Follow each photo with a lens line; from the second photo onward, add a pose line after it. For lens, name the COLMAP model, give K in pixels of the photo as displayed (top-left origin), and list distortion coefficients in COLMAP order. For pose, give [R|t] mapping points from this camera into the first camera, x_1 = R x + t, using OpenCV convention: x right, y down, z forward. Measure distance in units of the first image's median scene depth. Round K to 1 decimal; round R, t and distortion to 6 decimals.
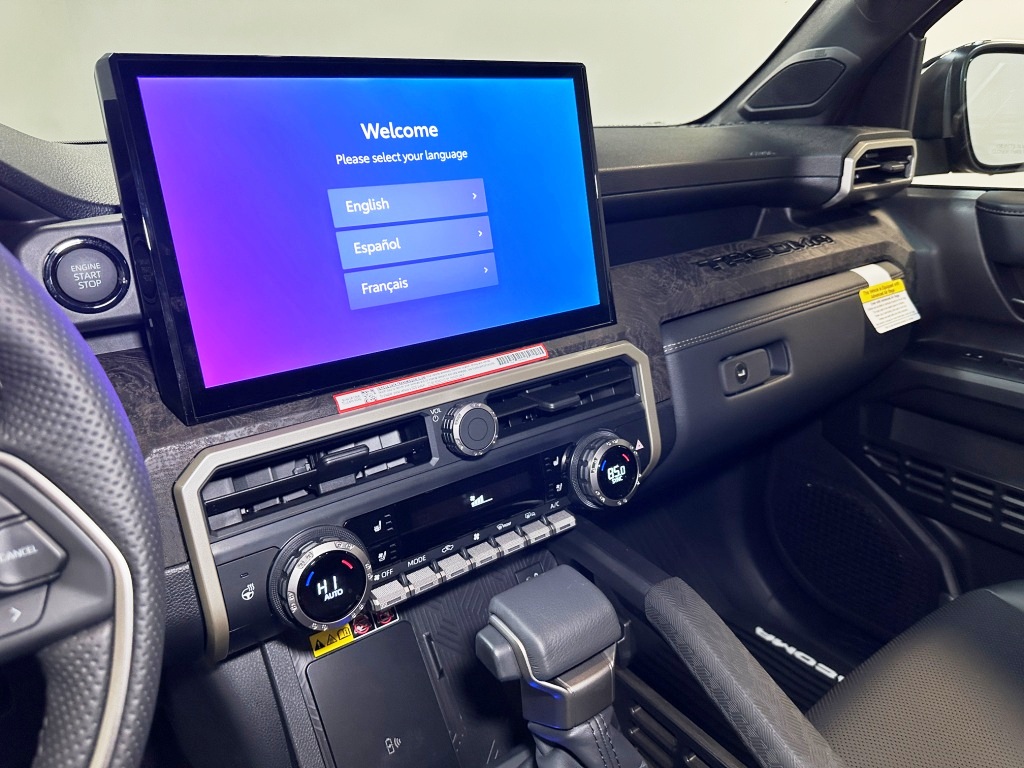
lens RADIAL K [[725.2, 0, 514.0], [0, 725.2, 382.0], [0, 0, 1]] dist [0.034257, -0.059134]
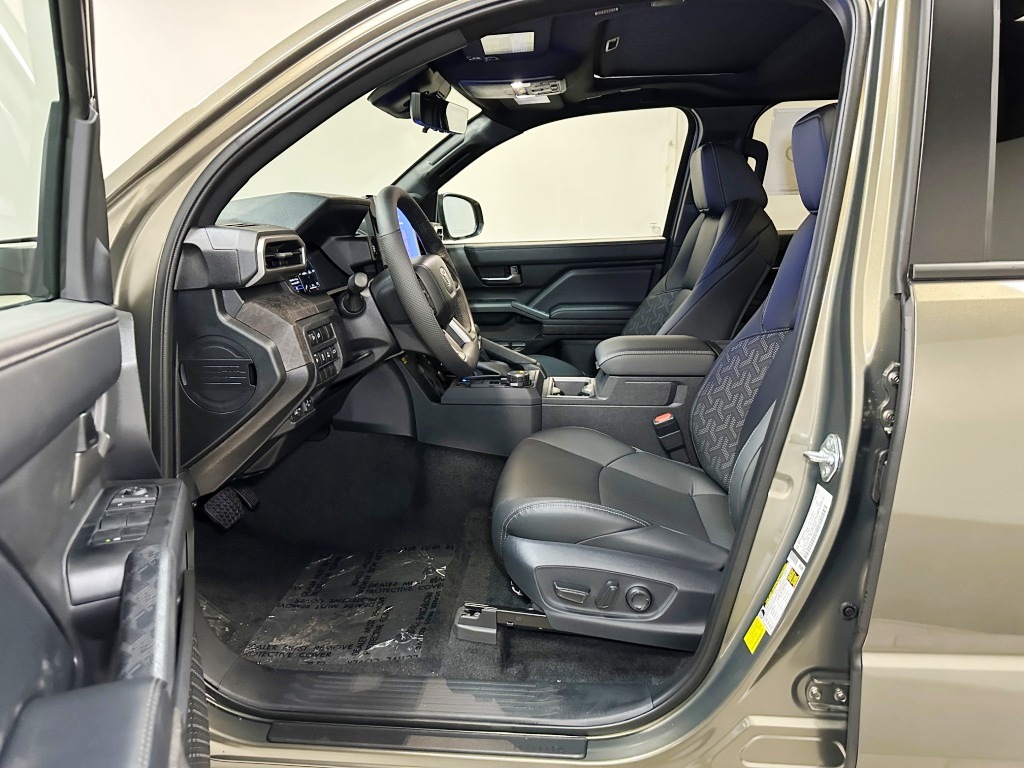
lens RADIAL K [[725.2, 0, 509.9], [0, 725.2, 375.5], [0, 0, 1]] dist [0.034257, -0.059134]
pose [[0.653117, -0.139233, 0.744347, -2.211797], [0.241764, 0.969849, -0.030719, 0.573127], [-0.717627, 0.200019, 0.667086, -1.448802]]
